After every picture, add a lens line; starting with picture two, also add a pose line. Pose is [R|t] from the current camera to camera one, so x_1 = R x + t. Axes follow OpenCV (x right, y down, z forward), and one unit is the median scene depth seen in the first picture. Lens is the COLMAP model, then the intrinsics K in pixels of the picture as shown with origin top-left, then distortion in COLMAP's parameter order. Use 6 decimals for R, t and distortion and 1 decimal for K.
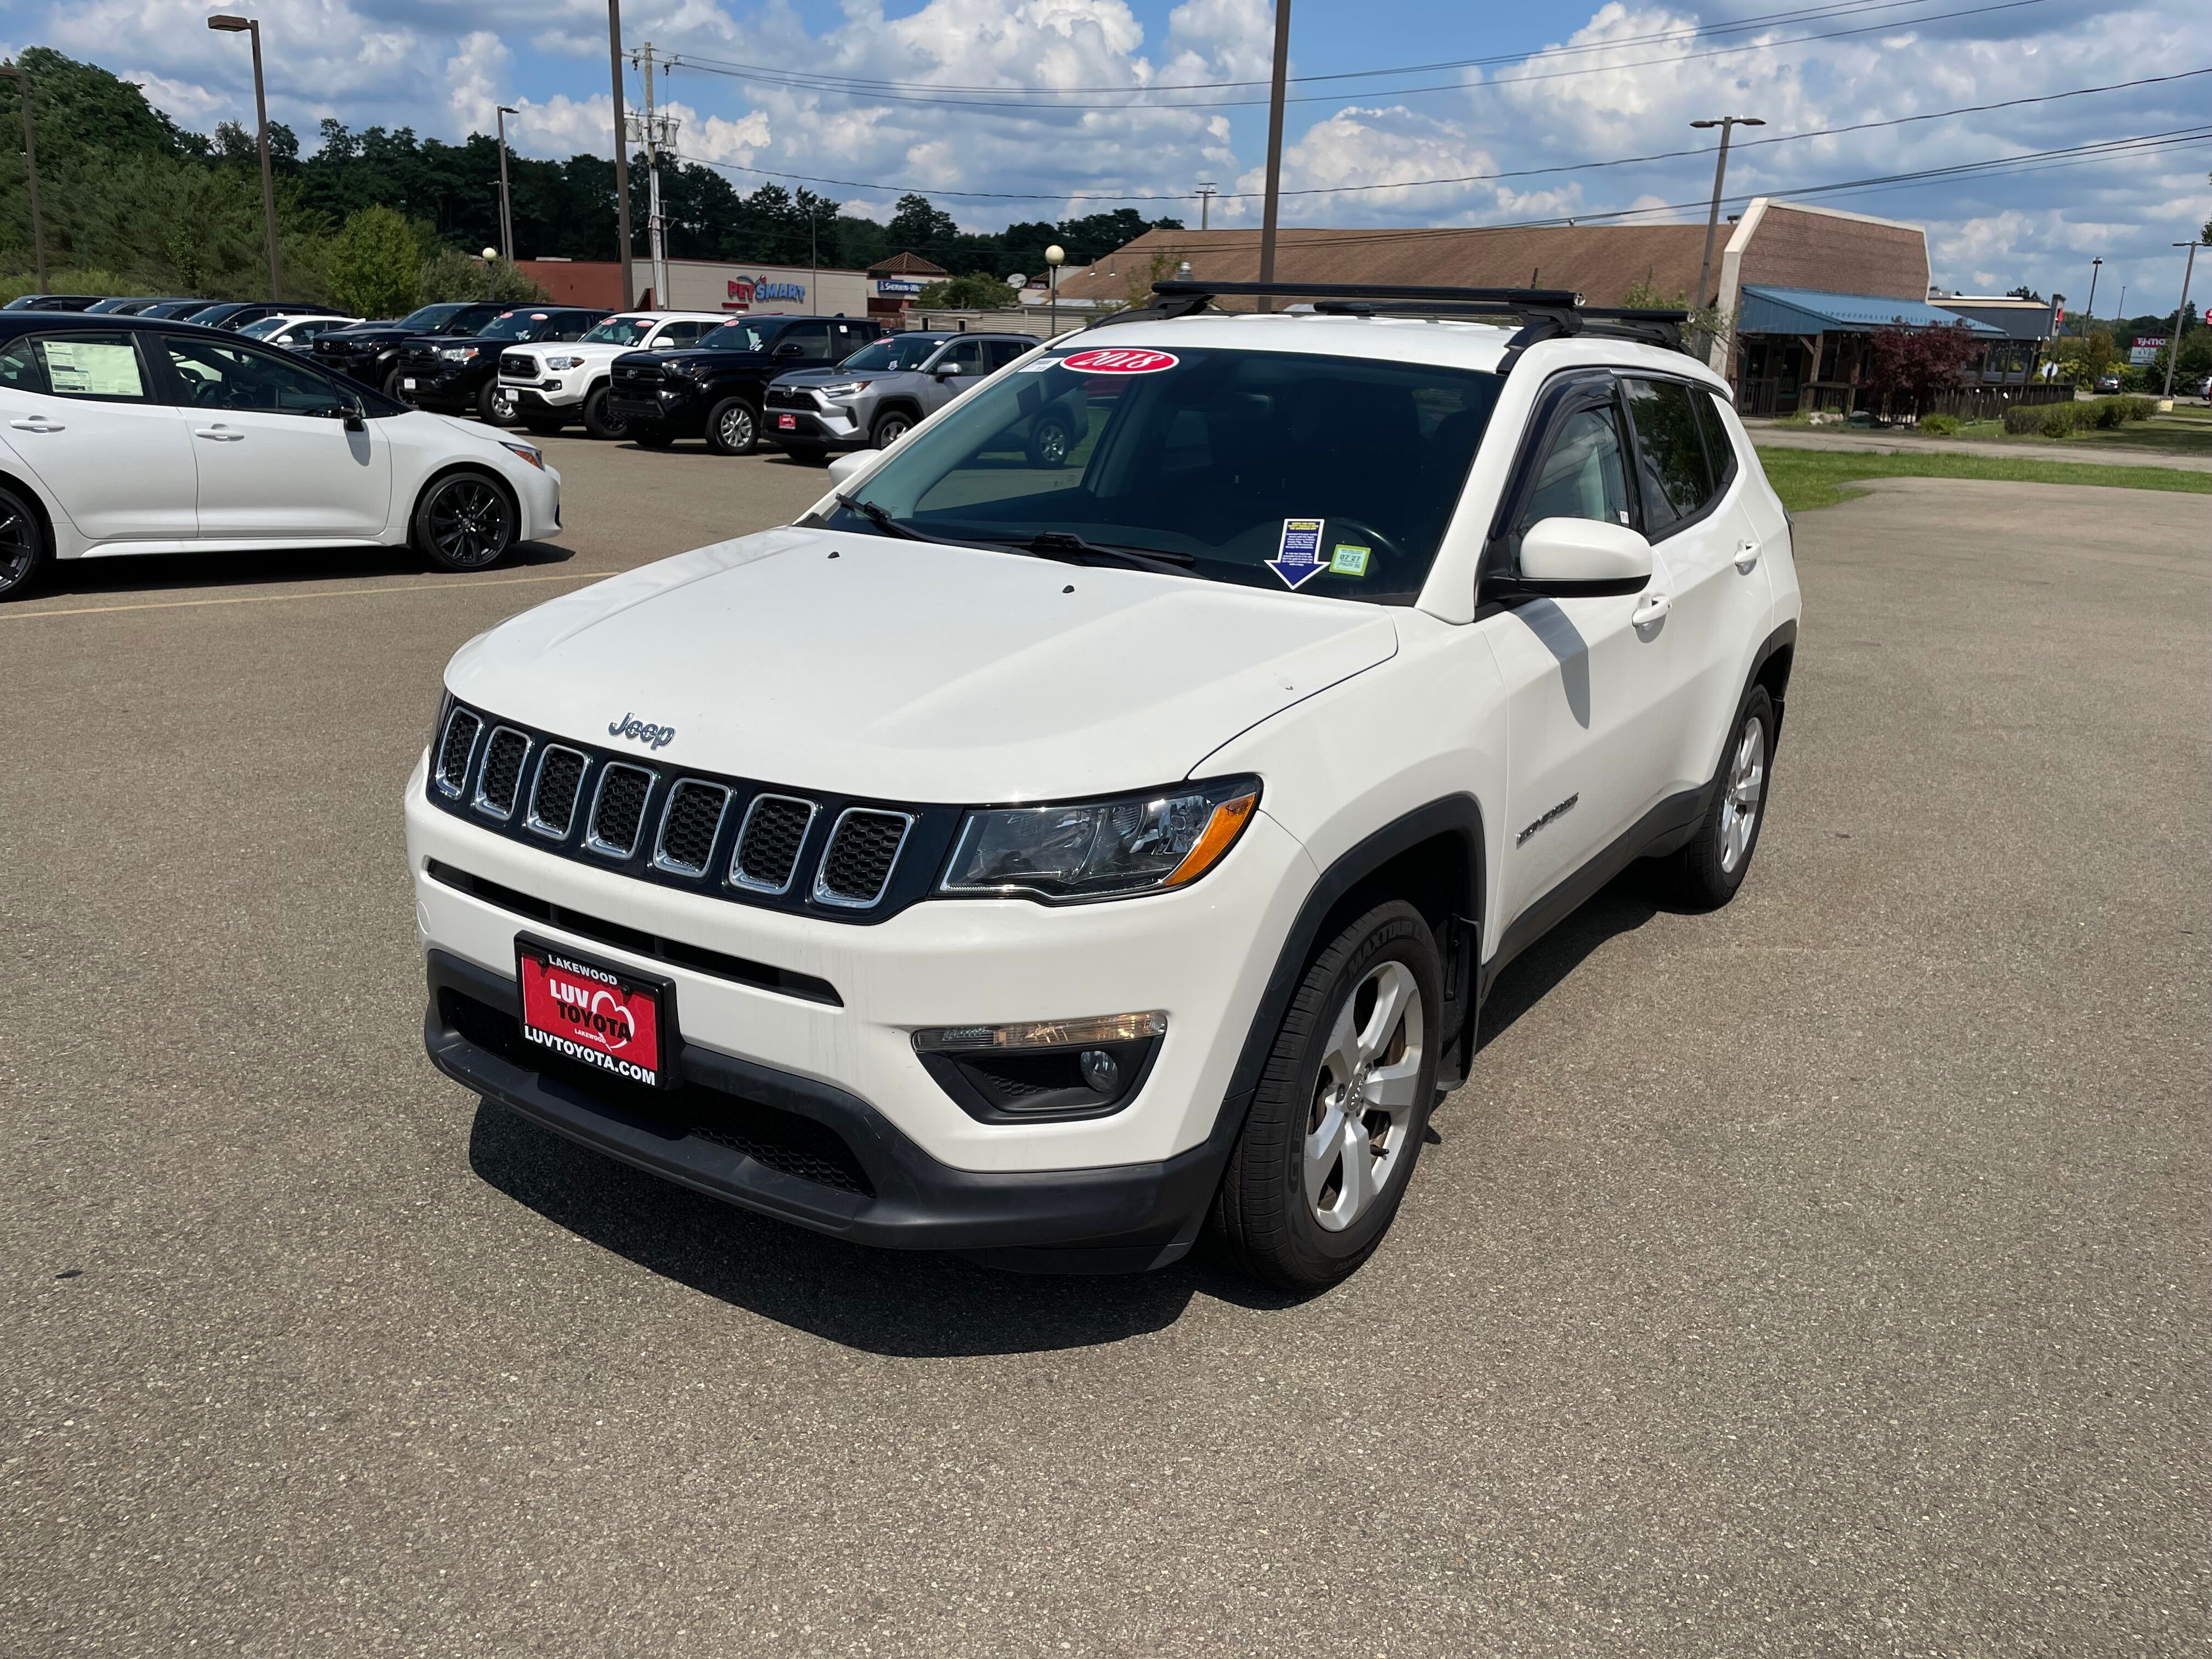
lens RADIAL K [[1682.0, 0, 1115.3], [0, 1682.0, 830.5], [0, 0, 1]] dist [0.089600, -0.118238]
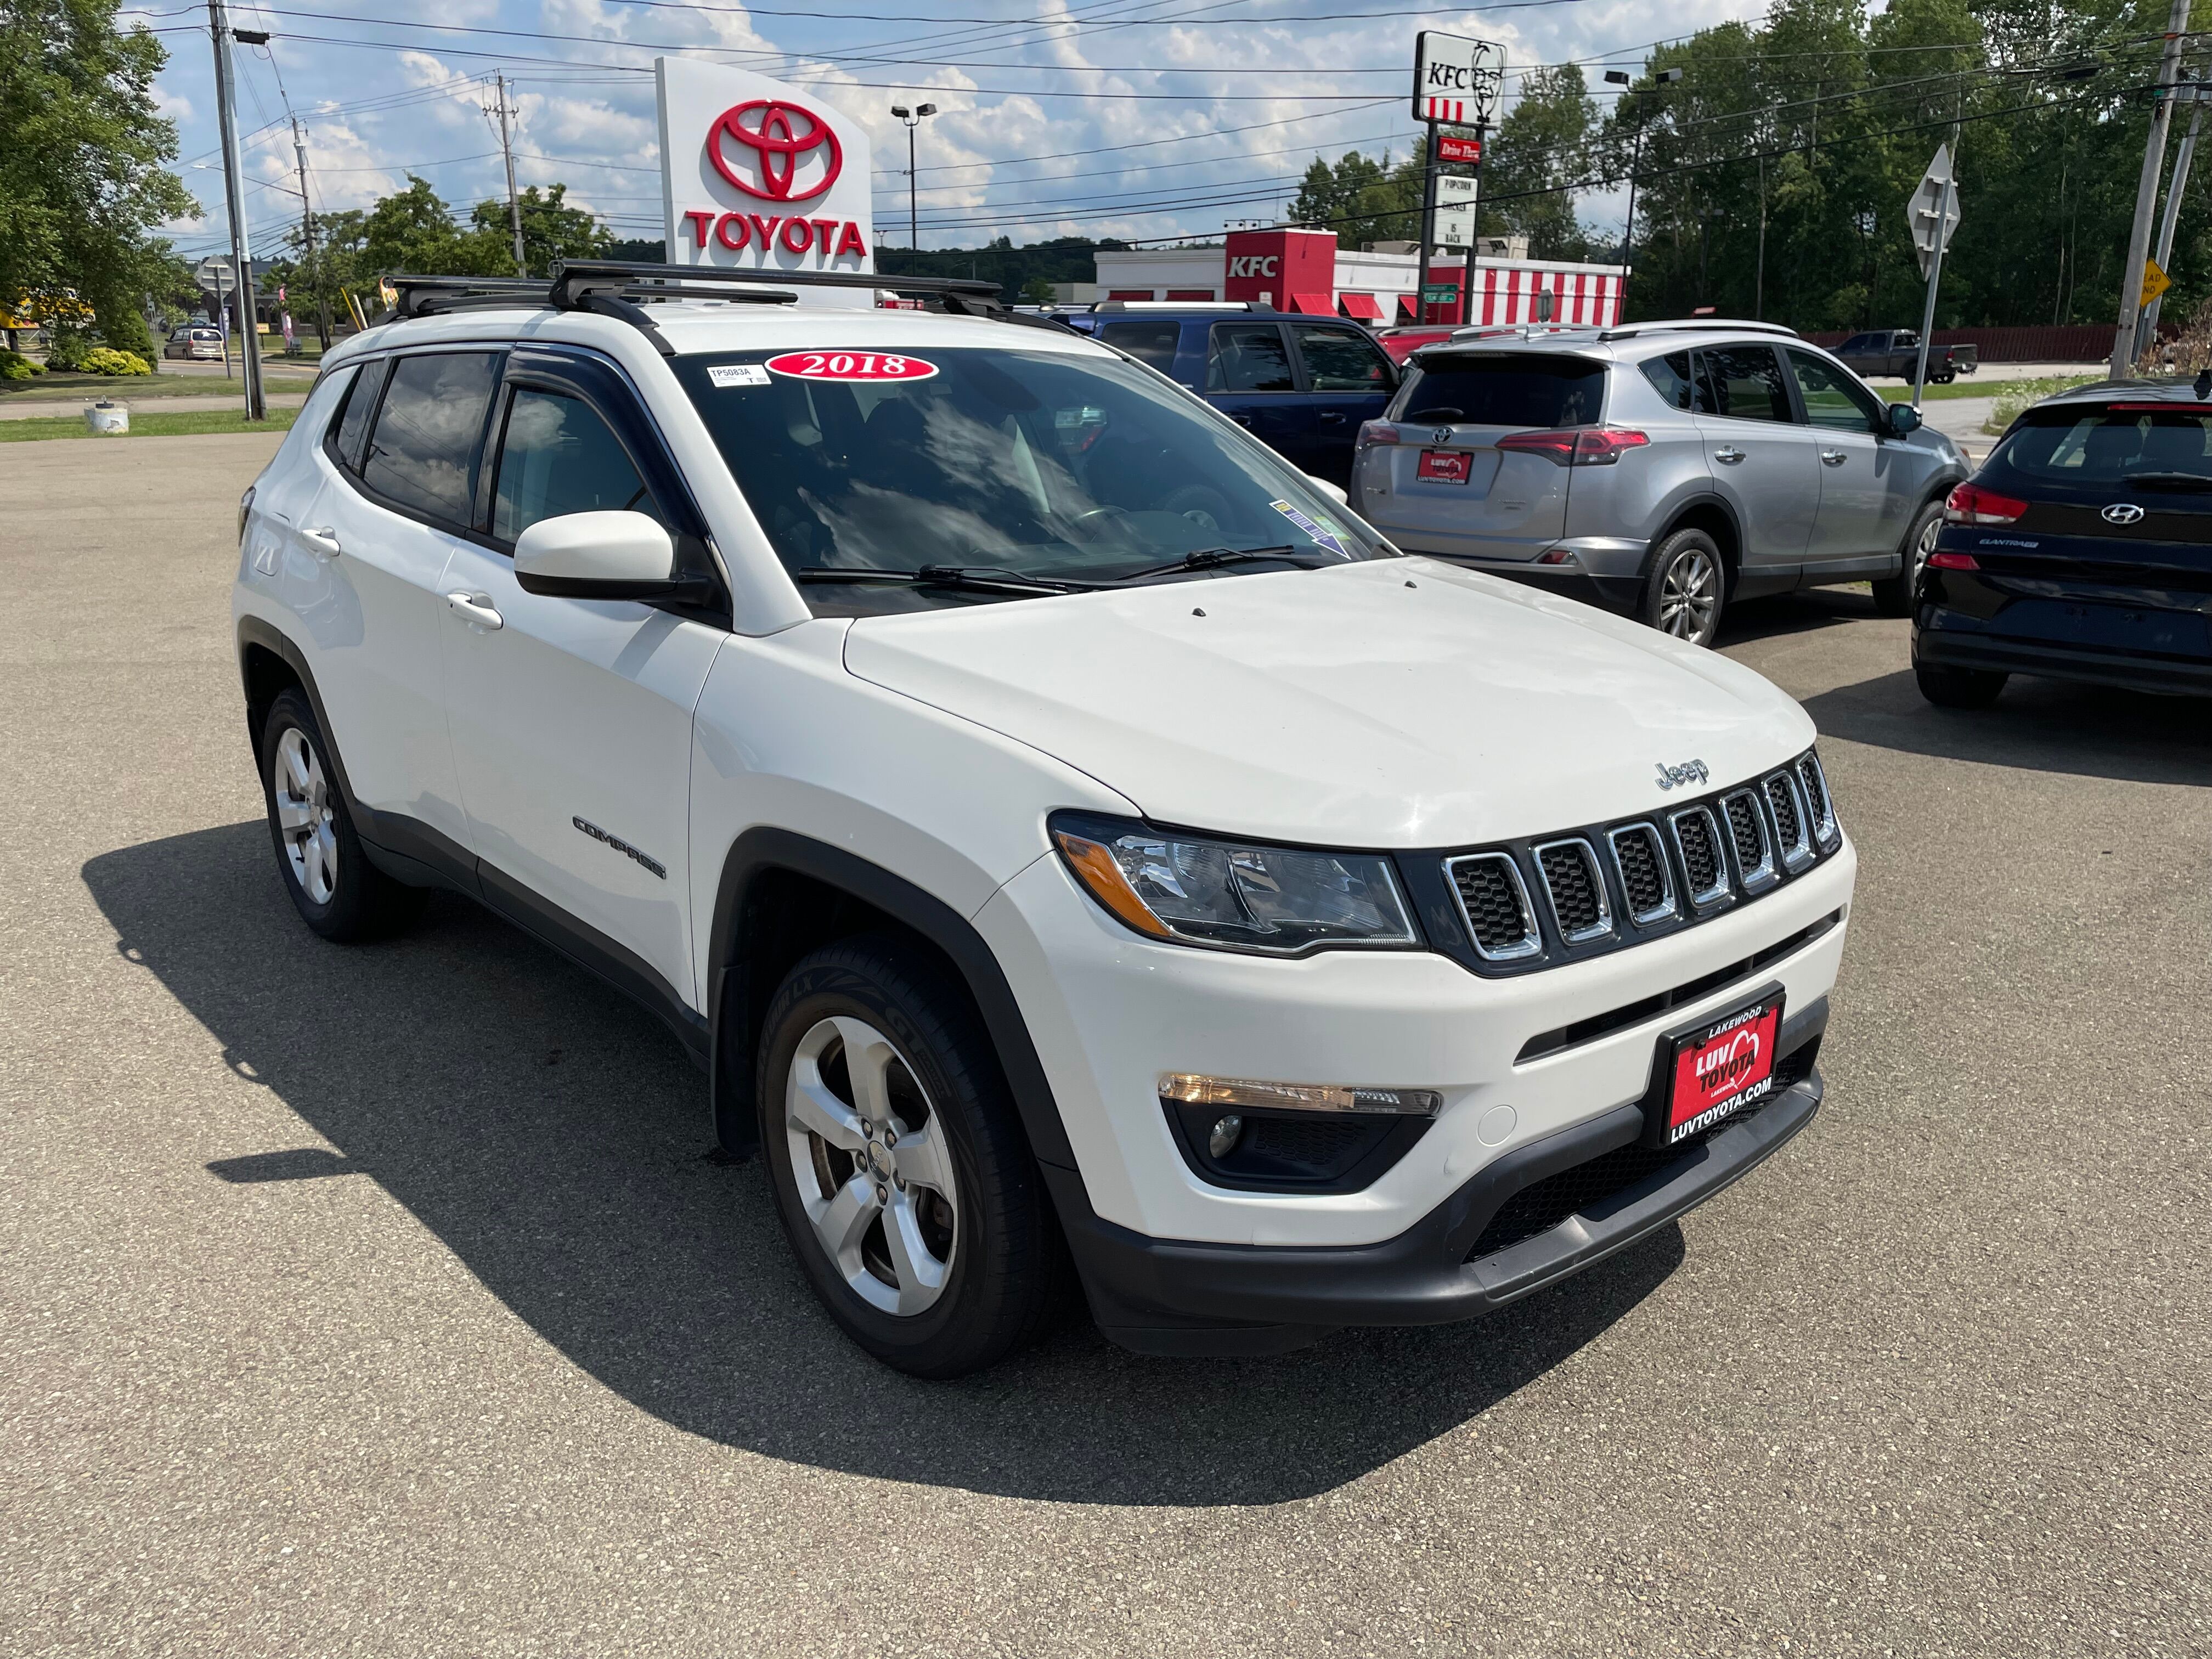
lens RADIAL K [[1682.0, 0, 1115.3], [0, 1682.0, 830.5], [0, 0, 1]] dist [0.089600, -0.118238]
pose [[0.256093, -0.306487, 0.916778, -1.149399], [0.272944, 0.932740, 0.235579, -0.314561], [-0.927318, 0.189899, 0.322522, 0.905720]]
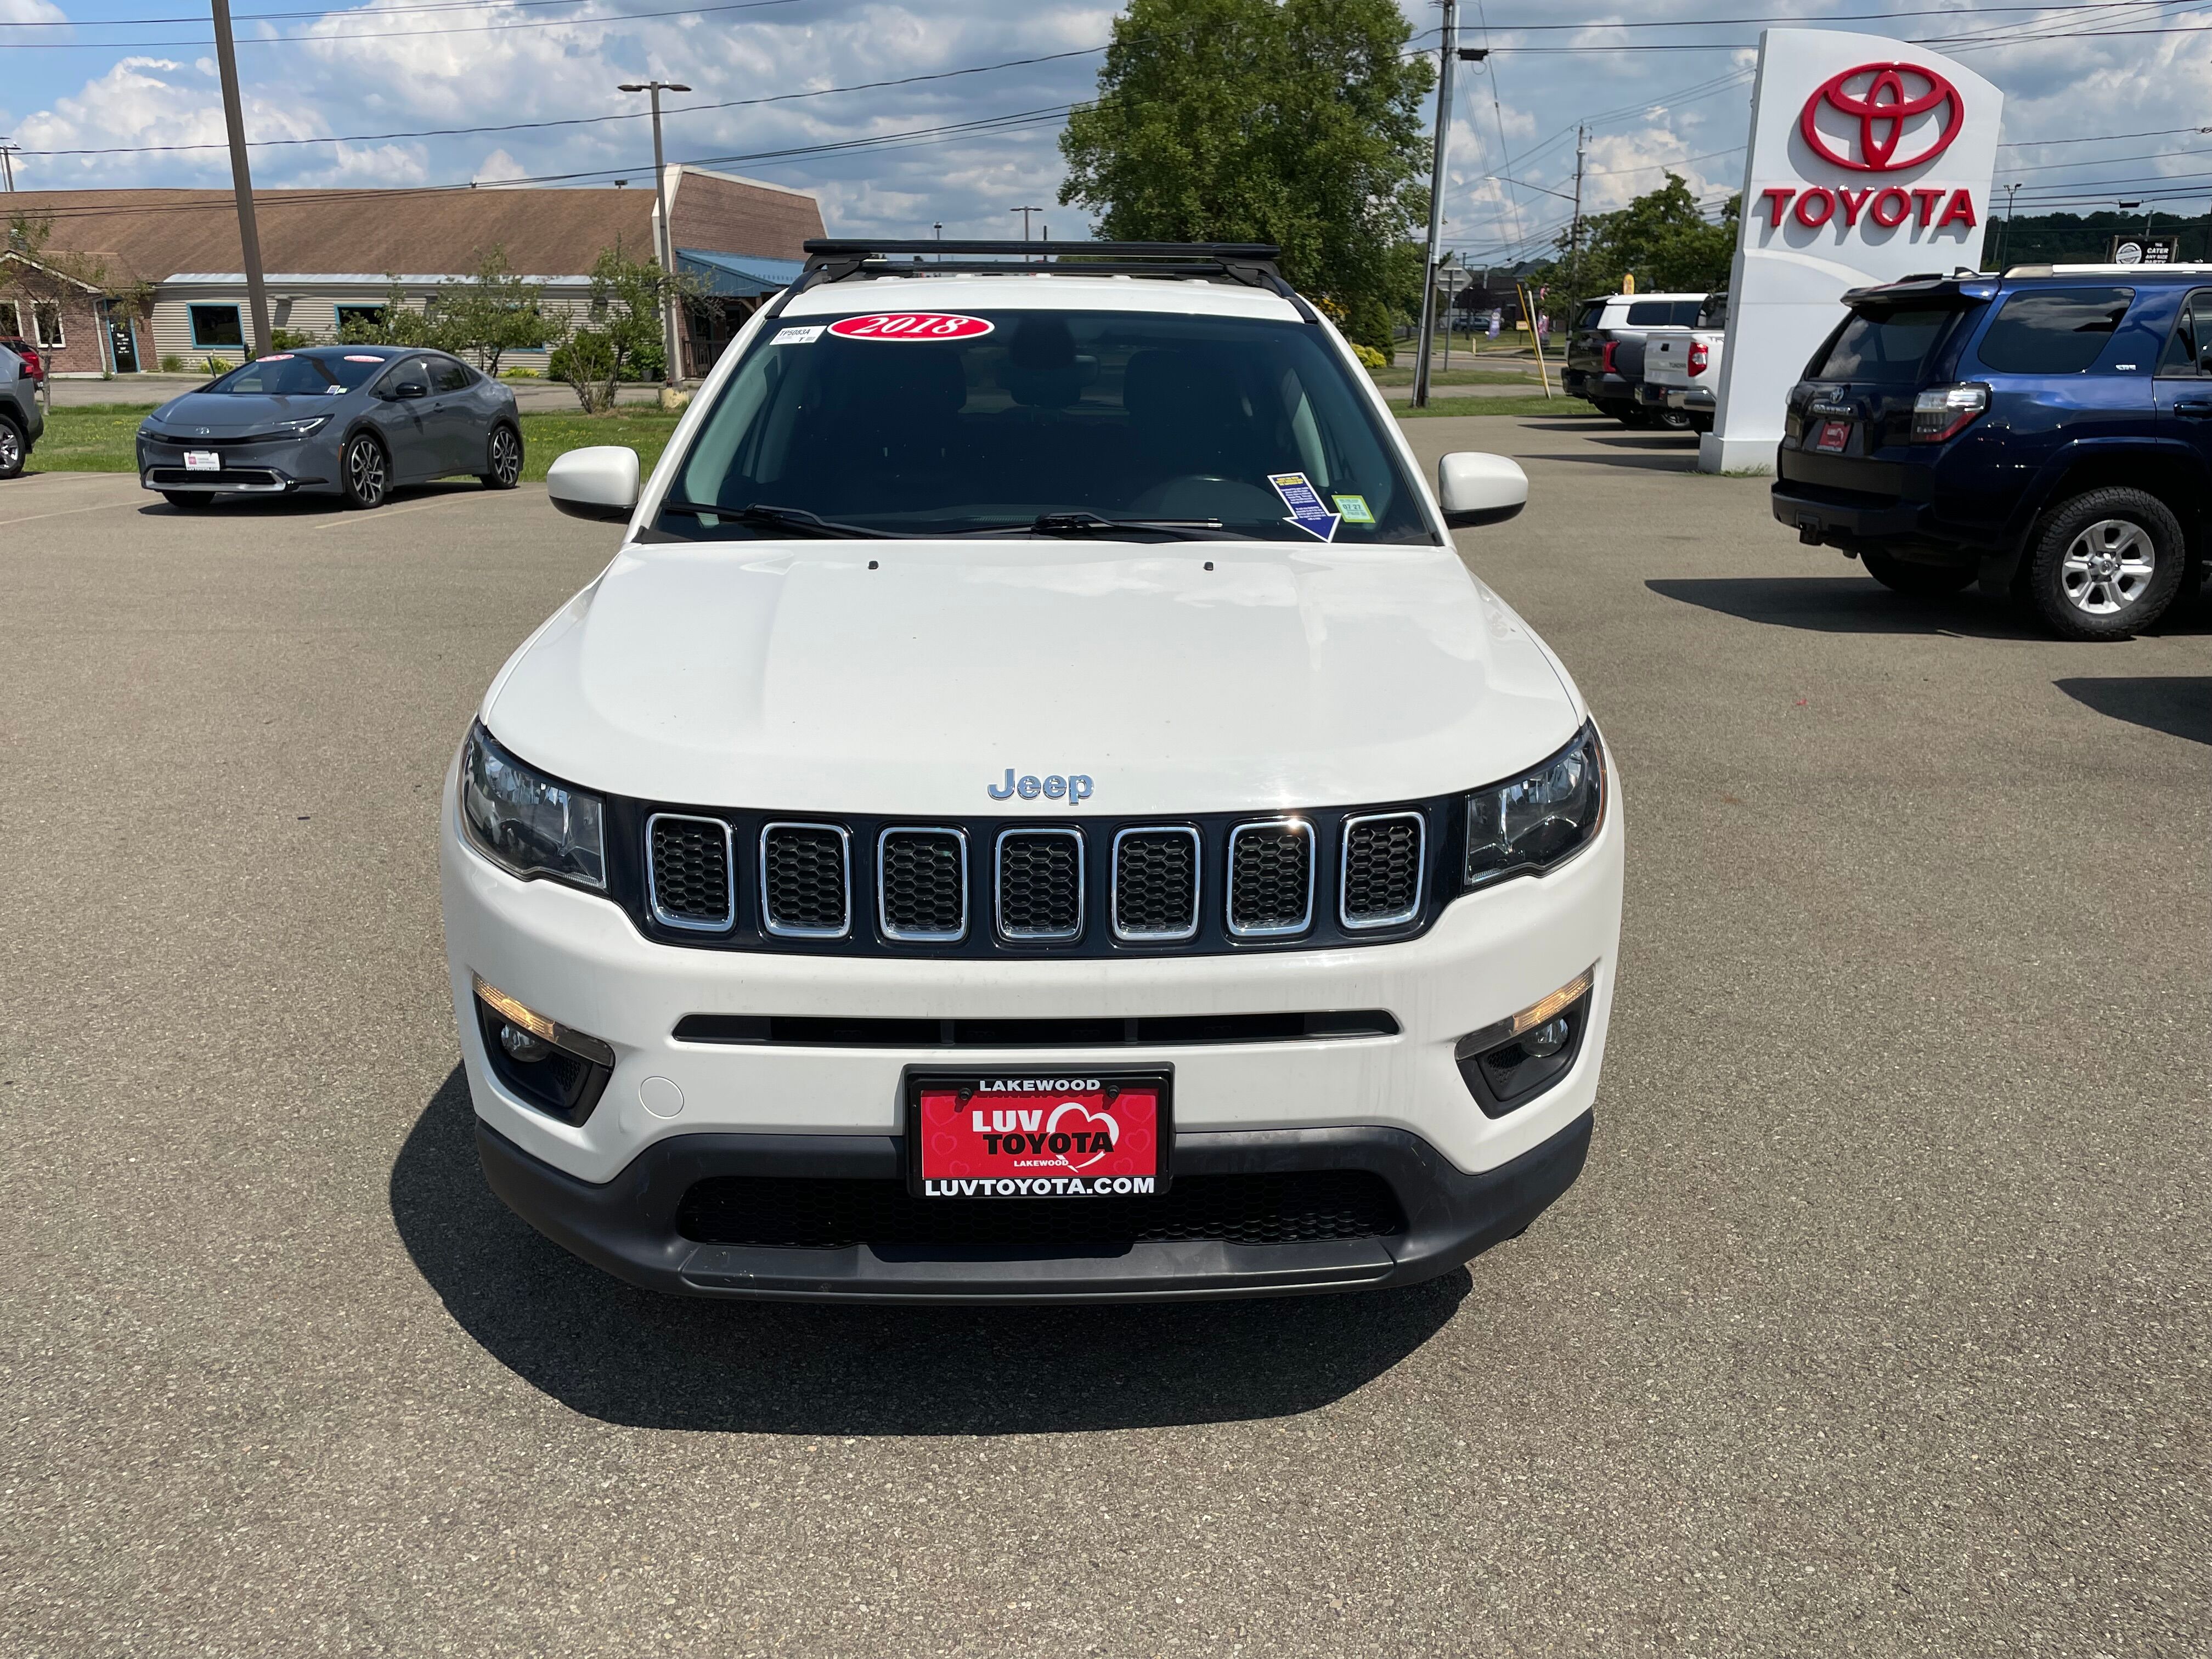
lens RADIAL K [[1682.0, 0, 1115.3], [0, 1682.0, 830.5], [0, 0, 1]] dist [0.089600, -0.118238]
pose [[0.820186, -0.200797, 0.535701, -0.632720], [0.191002, 0.978763, 0.074436, -0.083950], [-0.539271, 0.041269, 0.841120, 0.262220]]
